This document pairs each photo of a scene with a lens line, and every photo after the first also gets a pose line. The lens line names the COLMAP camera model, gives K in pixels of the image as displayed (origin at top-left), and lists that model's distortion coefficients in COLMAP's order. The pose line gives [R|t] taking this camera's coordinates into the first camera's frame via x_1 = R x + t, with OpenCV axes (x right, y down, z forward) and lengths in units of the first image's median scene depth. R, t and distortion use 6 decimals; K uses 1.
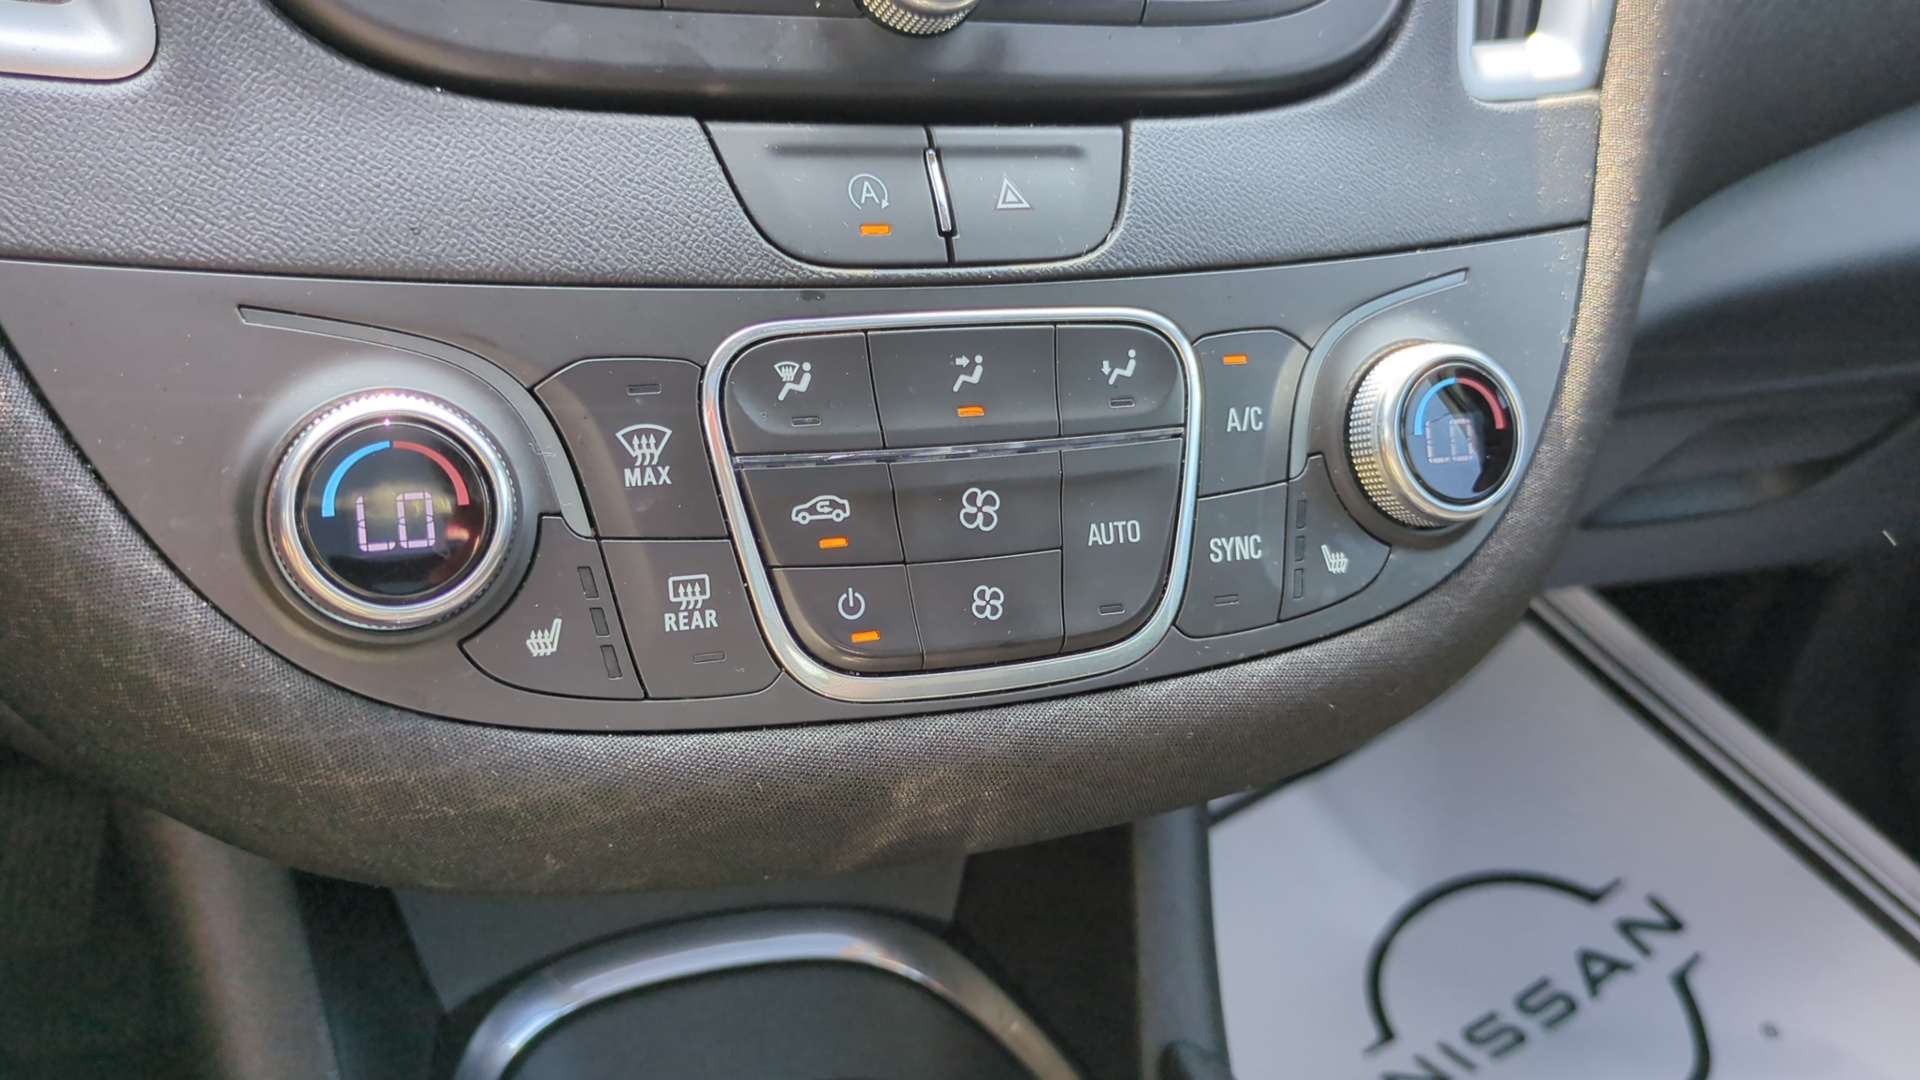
lens RADIAL K [[1676.4, 0, 960.0], [0, 1676.4, 540.0], [0, 0, 1]] dist [0.004641, -0.004548]
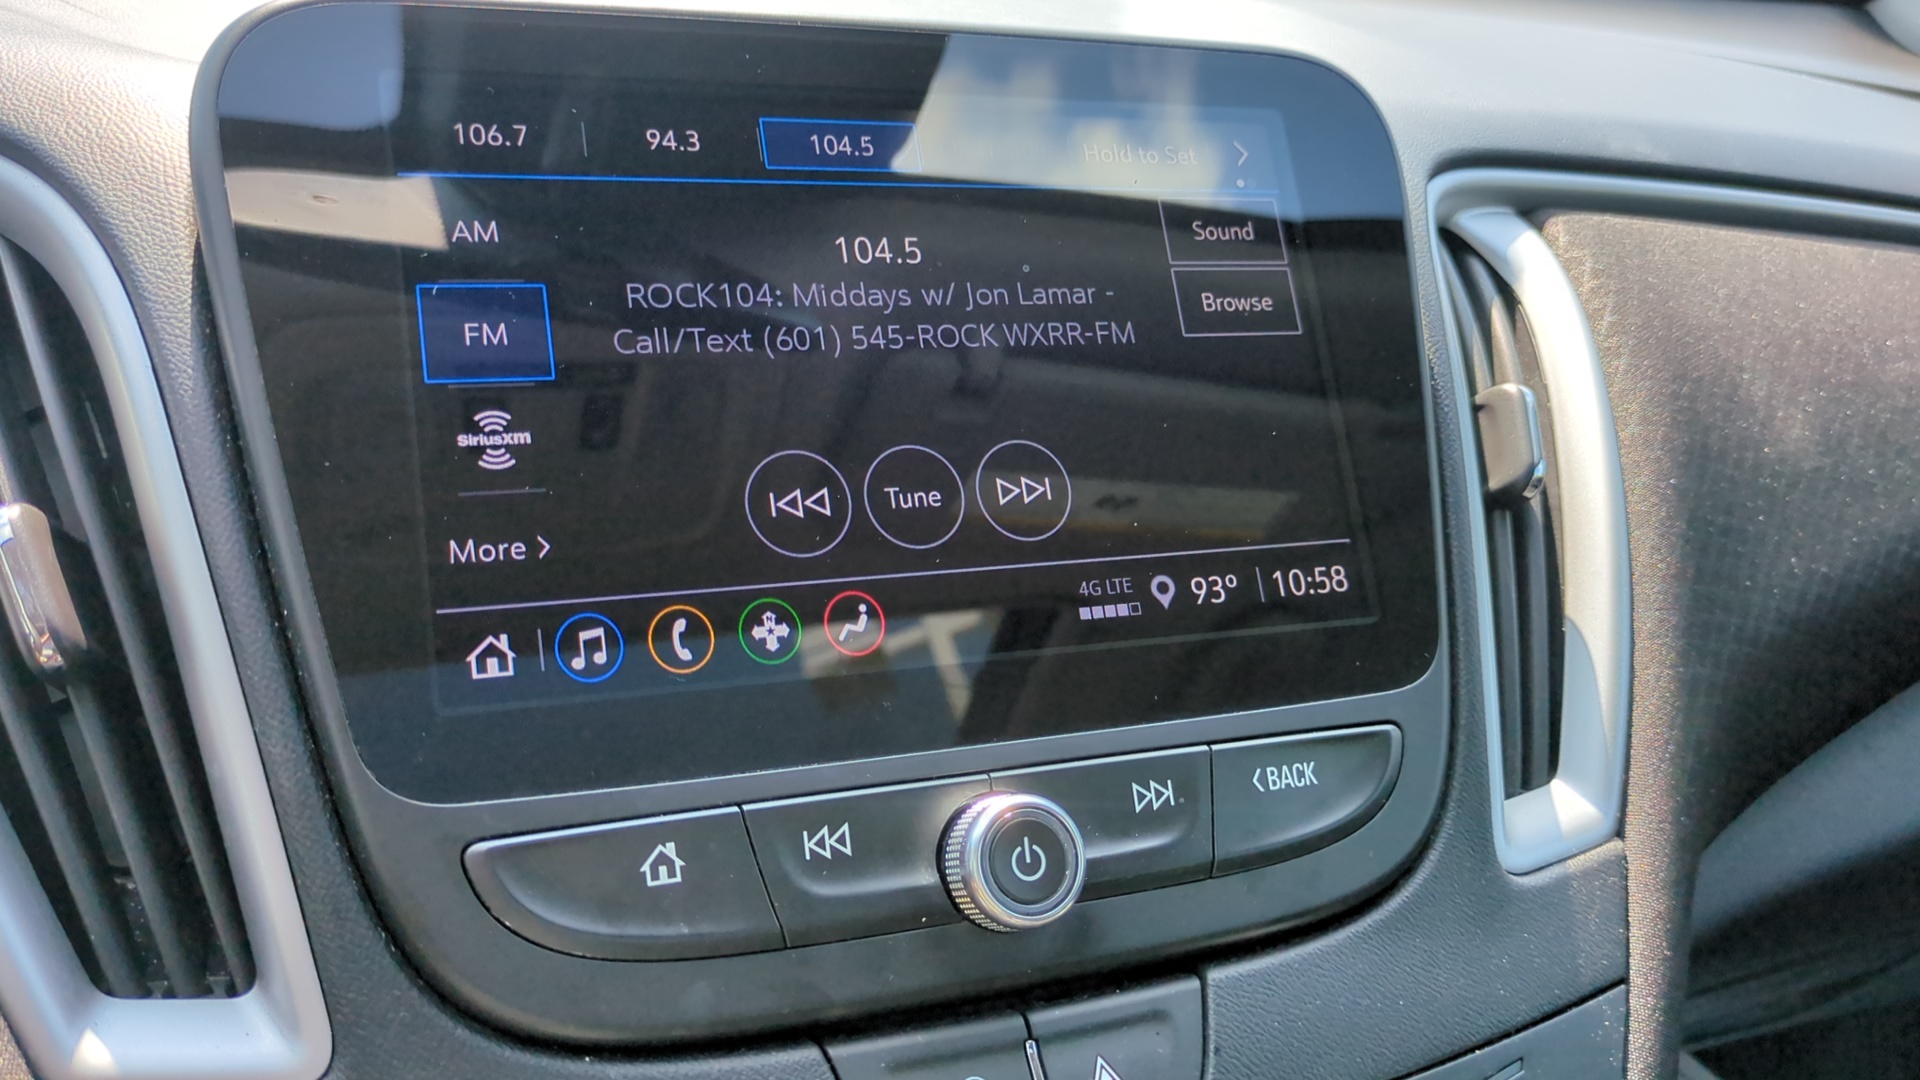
lens RADIAL K [[1676.4, 0, 960.0], [0, 1676.4, 540.0], [0, 0, 1]] dist [0.004641, -0.004548]
pose [[0.999317, -0.033519, 0.015543, -0.063608], [0.035447, 0.988446, -0.147373, -0.365456], [-0.010423, 0.147824, 0.988959, -0.105136]]
